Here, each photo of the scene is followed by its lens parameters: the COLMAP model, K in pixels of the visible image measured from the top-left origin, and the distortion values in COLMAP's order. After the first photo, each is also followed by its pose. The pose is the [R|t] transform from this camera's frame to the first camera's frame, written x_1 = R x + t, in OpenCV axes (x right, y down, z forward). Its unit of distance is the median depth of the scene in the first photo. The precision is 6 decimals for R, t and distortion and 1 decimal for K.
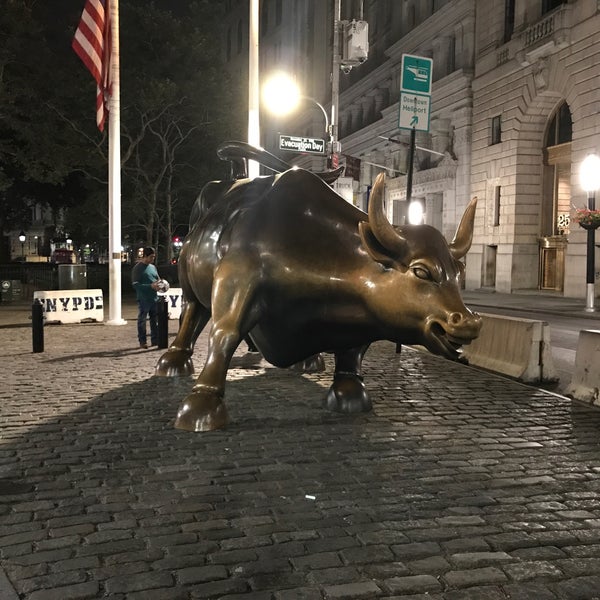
lens RADIAL K [[637.9, 0, 300.6], [0, 637.9, 298.3], [0, 0, 1]] dist [0.002383, -0.033398]
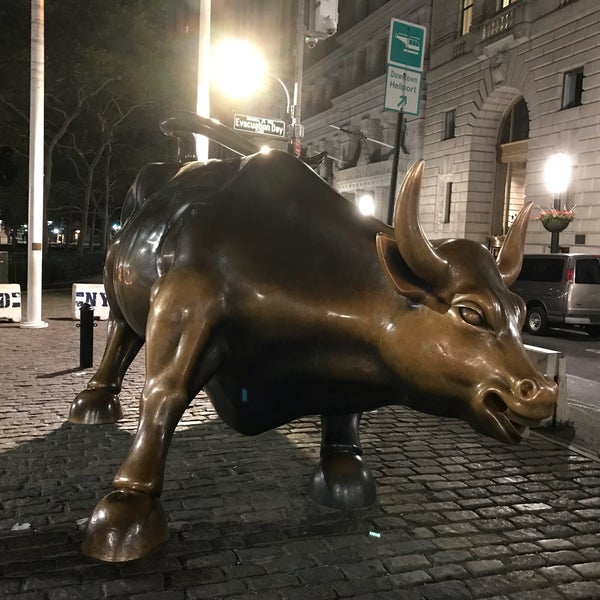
lens RADIAL K [[642.5, 0, 300.6], [0, 642.5, 301.7], [0, 0, 1]] dist [-0.000081, 0.015637]
pose [[0.995524, 0.025236, 0.091080, -0.015296], [-0.027149, 0.999435, 0.019831, -0.020478], [-0.090528, -0.022215, 0.995646, 0.116729]]
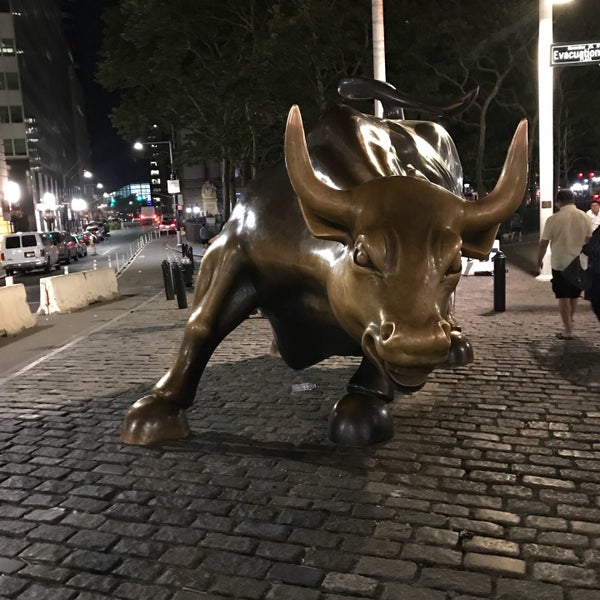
lens RADIAL K [[642.5, 0, 300.6], [0, 642.5, 301.7], [0, 0, 1]] dist [-0.000081, 0.015637]
pose [[0.818141, 0.037989, -0.573762, 0.169201], [0.016413, 0.995866, 0.089340, -0.017728], [0.574784, -0.082510, 0.814135, 0.142787]]
